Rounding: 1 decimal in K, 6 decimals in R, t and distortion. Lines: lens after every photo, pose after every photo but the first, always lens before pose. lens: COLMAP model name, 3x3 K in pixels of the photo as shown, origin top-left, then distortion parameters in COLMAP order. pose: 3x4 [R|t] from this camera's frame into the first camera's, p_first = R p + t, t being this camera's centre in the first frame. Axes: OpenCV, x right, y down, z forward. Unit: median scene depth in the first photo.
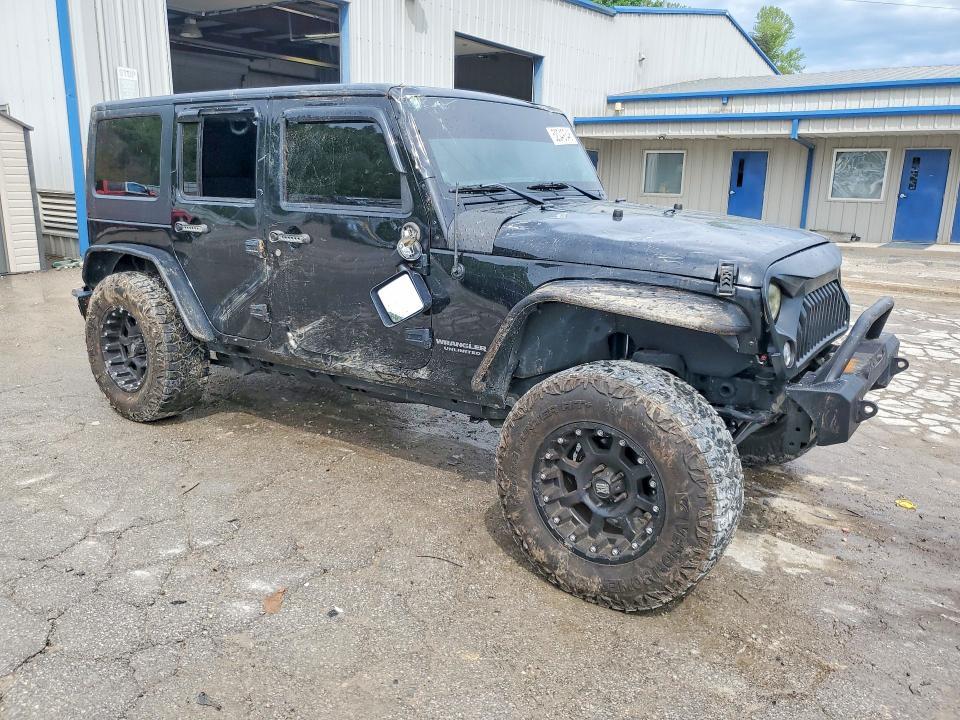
lens RADIAL K [[727.3, 0, 473.6], [0, 727.3, 362.8], [0, 0, 1]] dist [0.035976, -0.029275]
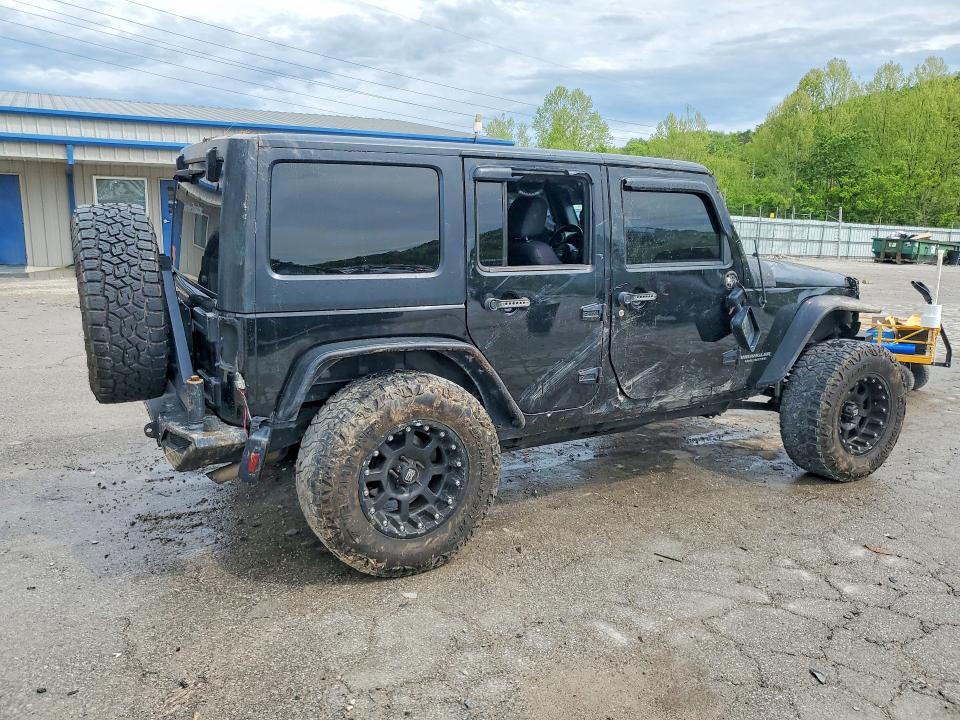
lens RADIAL K [[727.3, 0, 470.0], [0, 727.3, 356.3], [0, 0, 1]] dist [0.035976, -0.029275]
pose [[0.443017, -0.182516, 0.877738, -1.254766], [0.211639, 0.972677, 0.095438, -0.230254], [-0.871174, 0.143483, 0.469540, 0.697008]]
